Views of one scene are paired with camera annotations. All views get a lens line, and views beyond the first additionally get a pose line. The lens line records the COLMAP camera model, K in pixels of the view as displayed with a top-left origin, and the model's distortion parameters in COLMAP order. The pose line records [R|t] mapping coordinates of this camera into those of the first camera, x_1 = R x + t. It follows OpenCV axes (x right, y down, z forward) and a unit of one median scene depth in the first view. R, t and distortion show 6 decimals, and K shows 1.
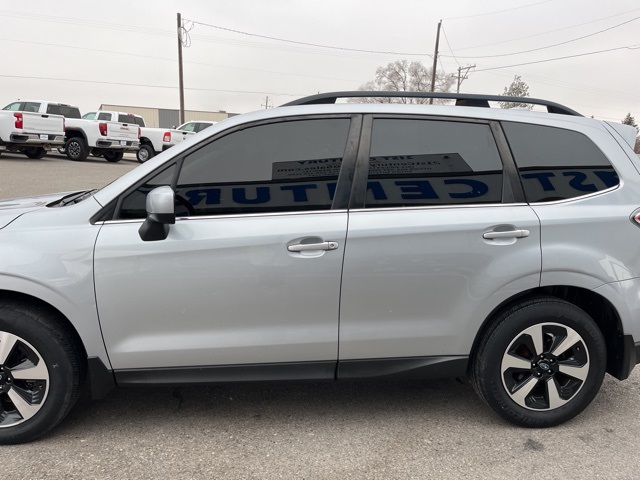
lens RADIAL K [[484.8, 0, 315.3], [0, 484.8, 237.9], [0, 0, 1]] dist [0.075956, -0.101808]
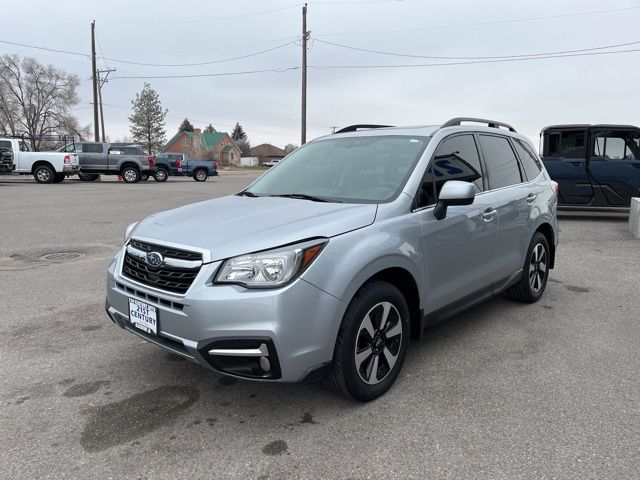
lens RADIAL K [[483.1, 0, 323.9], [0, 483.1, 237.9], [0, 0, 1]] dist [0.071172, -0.088606]
pose [[0.744294, -0.129886, 0.655100, -1.342478], [0.136118, 0.989819, 0.041600, -0.040991], [-0.653834, 0.058208, 0.754396, 0.123133]]
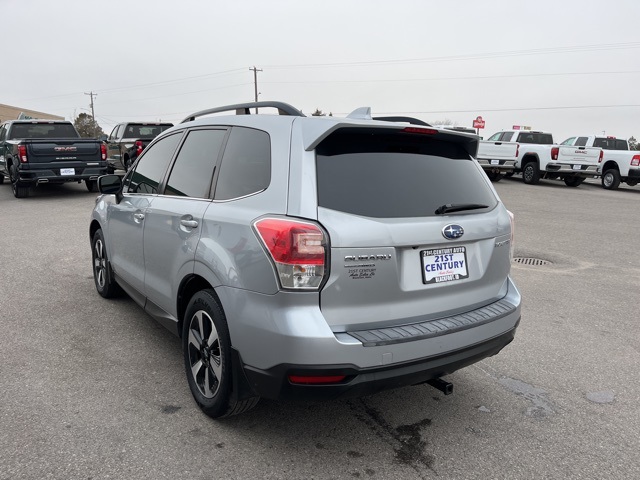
lens RADIAL K [[478.5, 0, 319.5], [0, 478.5, 248.7], [0, 0, 1]] dist [0.064194, -0.086365]
pose [[0.495191, 0.144697, -0.856650, 1.437919], [-0.171769, 0.982875, 0.066725, -0.073595], [0.851634, 0.114104, 0.511565, 0.643311]]
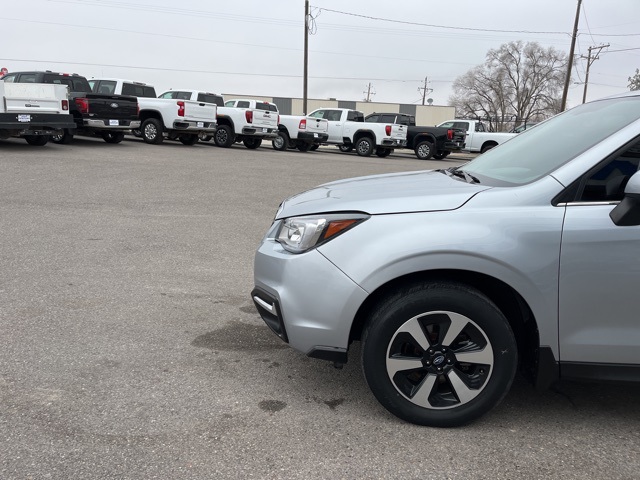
lens RADIAL K [[489.0, 0, 314.0], [0, 489.0, 239.7], [0, 0, 1]] dist [0.074021, -0.106971]
pose [[0.981815, 0.041321, -0.185290, -0.634443], [-0.036634, 0.998918, 0.028652, 0.023469], [0.186274, -0.021343, 0.982266, -0.013895]]
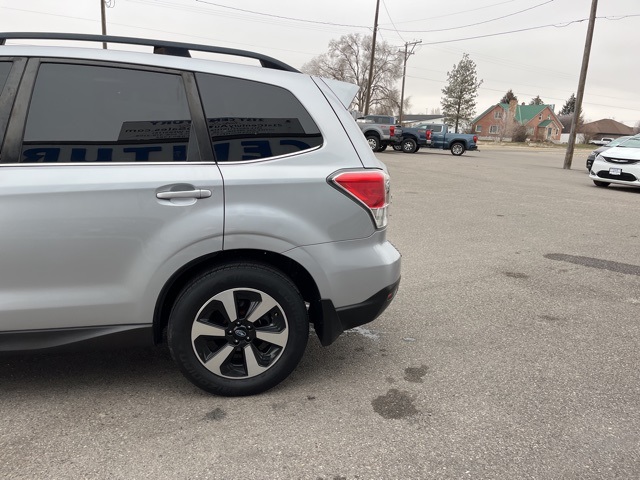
lens RADIAL K [[484.8, 0, 315.3], [0, 484.8, 237.9], [0, 0, 1]] dist [0.075956, -0.101808]
pose [[0.995910, 0.000453, 0.090349, 0.521059], [-0.005048, 0.998705, 0.050632, 0.025595], [-0.090209, -0.050881, 0.994622, 0.045517]]
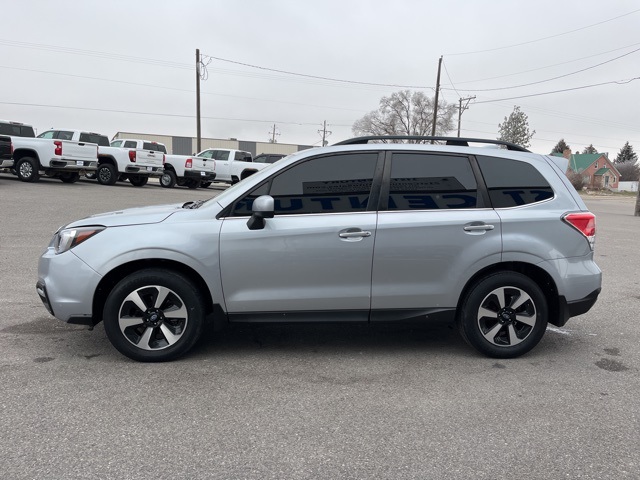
lens RADIAL K [[483.1, 0, 323.9], [0, 483.1, 237.9], [0, 0, 1]] dist [0.071172, -0.088606]
pose [[0.999966, 0.002797, 0.007816, -0.105707], [-0.002386, 0.998642, -0.052042, 0.099278], [-0.007951, 0.052022, 0.998614, -0.499814]]
